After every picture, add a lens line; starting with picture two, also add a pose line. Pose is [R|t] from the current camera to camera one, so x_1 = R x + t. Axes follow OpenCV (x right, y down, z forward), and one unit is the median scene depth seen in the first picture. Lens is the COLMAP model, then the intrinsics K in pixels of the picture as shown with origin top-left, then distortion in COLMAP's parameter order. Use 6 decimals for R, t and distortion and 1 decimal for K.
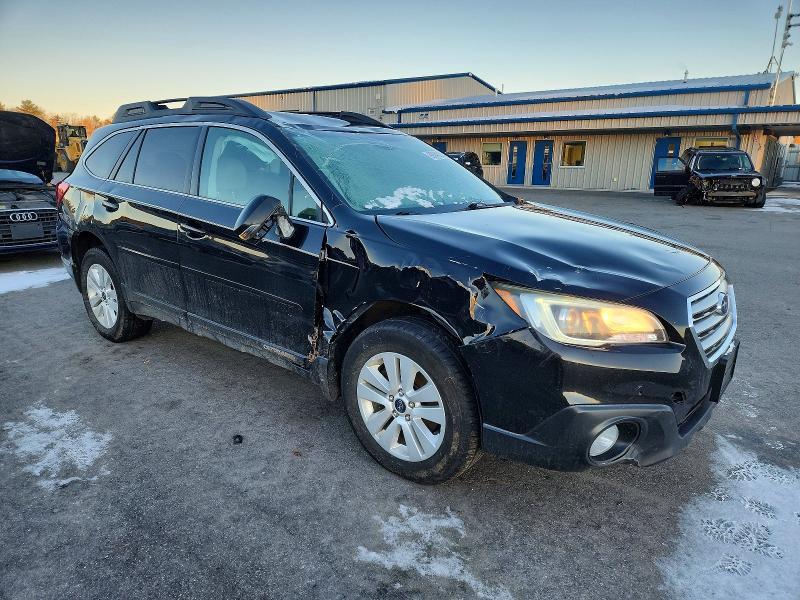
lens RADIAL K [[540.5, 0, 392.9], [0, 540.5, 299.2], [0, 0, 1]] dist [0.004251, -0.002751]
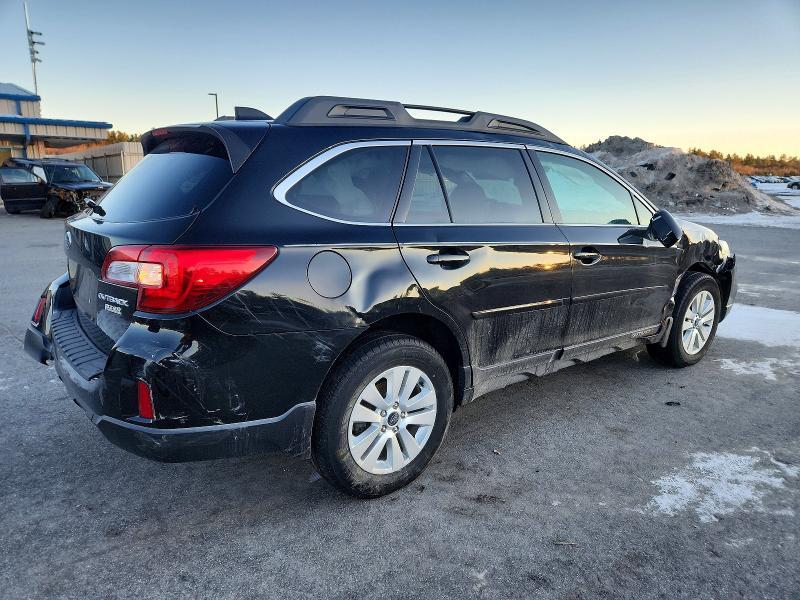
lens RADIAL K [[540.5, 0, 392.9], [0, 540.5, 299.2], [0, 0, 1]] dist [0.004251, -0.002751]
pose [[0.234844, -0.220933, 0.946592, -0.884203], [0.234193, 0.958001, 0.165494, -0.190859], [-0.943399, 0.182820, 0.276722, 0.676773]]
